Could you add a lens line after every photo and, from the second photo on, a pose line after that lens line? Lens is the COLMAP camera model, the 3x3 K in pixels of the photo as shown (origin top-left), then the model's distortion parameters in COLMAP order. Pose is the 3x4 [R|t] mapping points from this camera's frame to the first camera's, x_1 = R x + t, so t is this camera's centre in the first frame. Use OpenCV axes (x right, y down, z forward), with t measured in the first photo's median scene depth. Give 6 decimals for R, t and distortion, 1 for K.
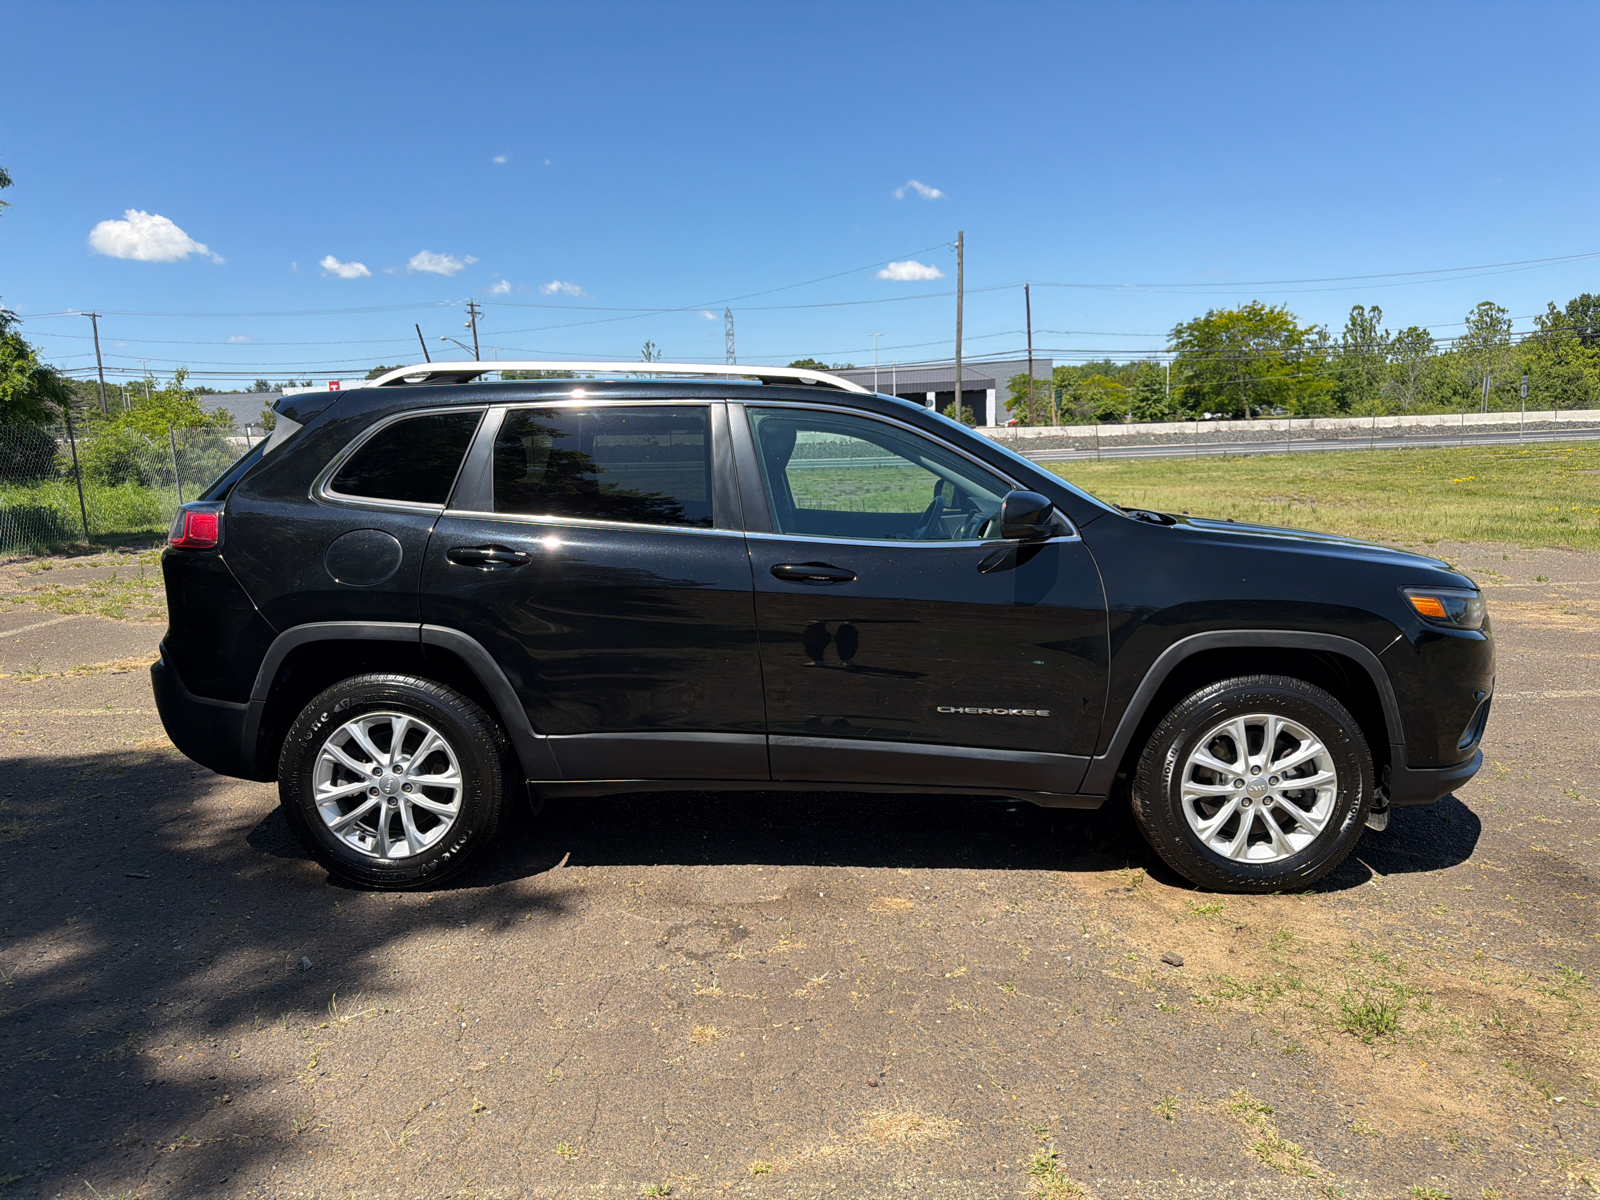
lens RADIAL K [[1159.0, 0, 799.0], [0, 1159.0, 598.2], [0, 0, 1]] dist [0.019927, -0.025550]
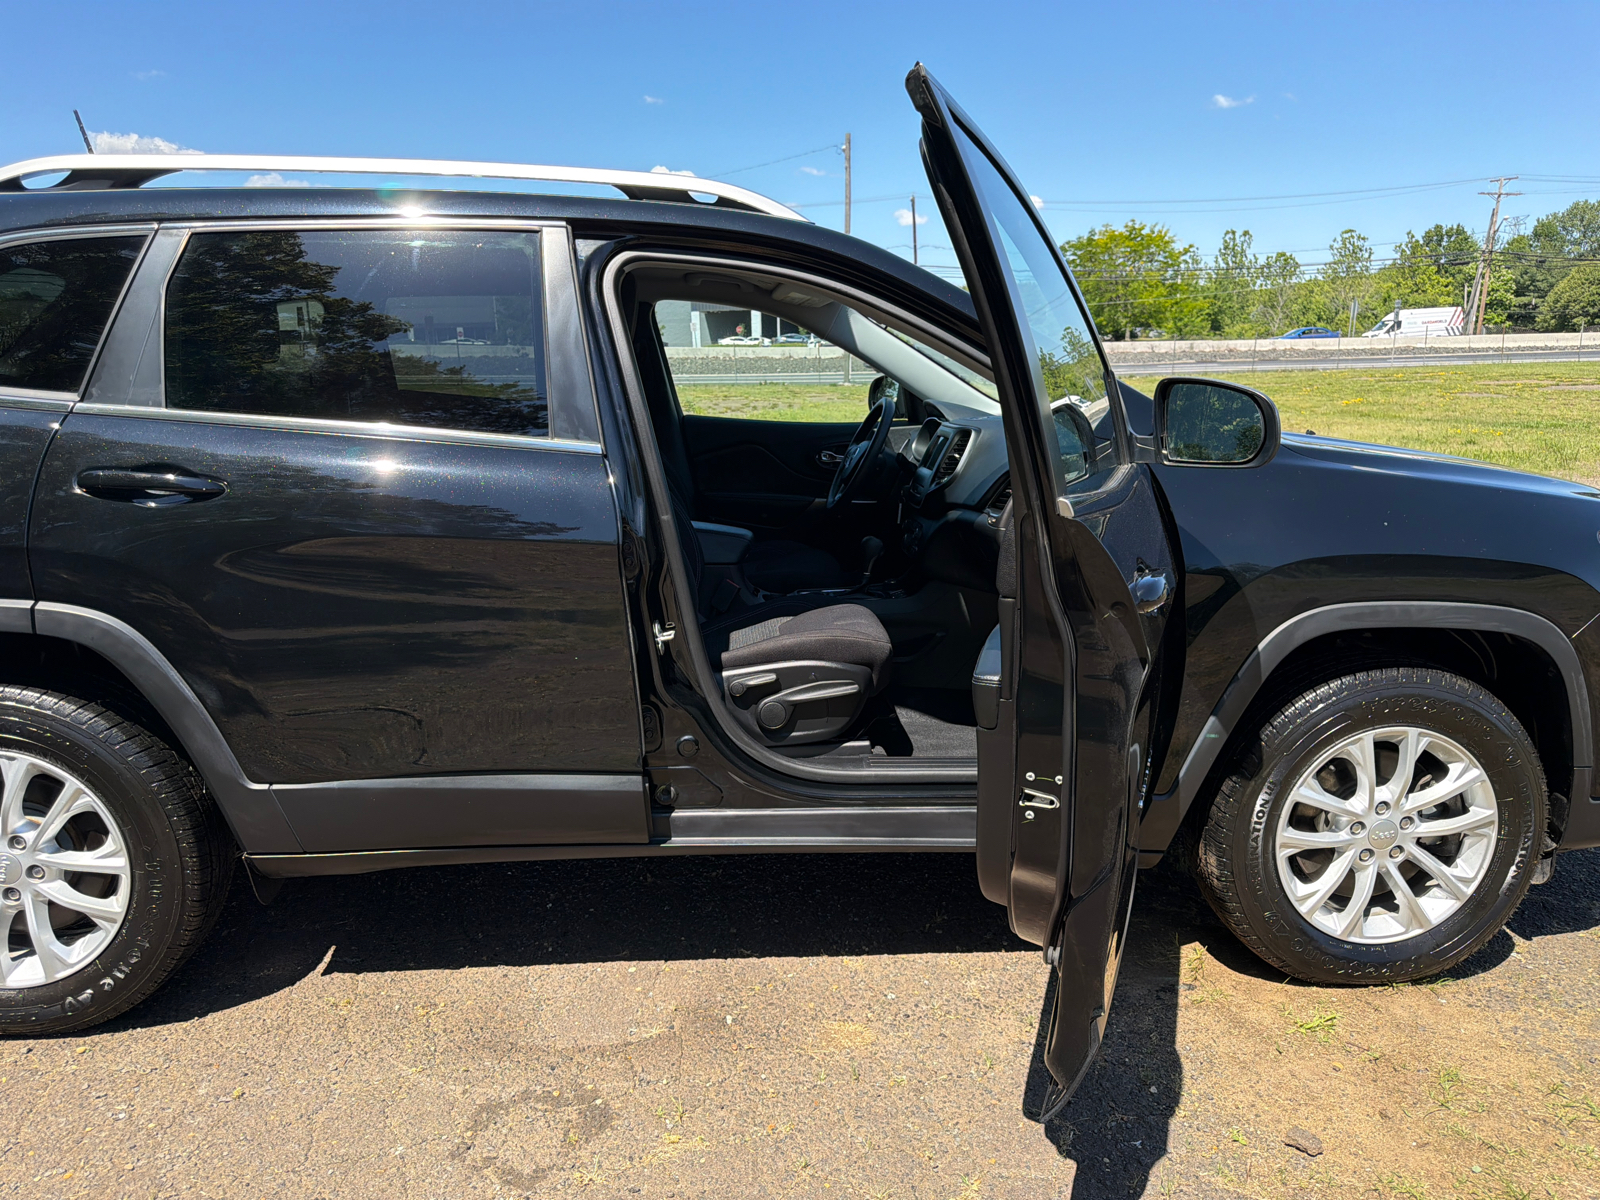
lens RADIAL K [[1159.0, 0, 799.0], [0, 1159.0, 598.2], [0, 0, 1]] dist [0.019927, -0.025550]
pose [[0.994976, -0.008160, 0.099783, -0.004241], [0.001320, 0.997656, 0.068417, -0.017696], [-0.100107, -0.067942, 0.992654, 0.375962]]
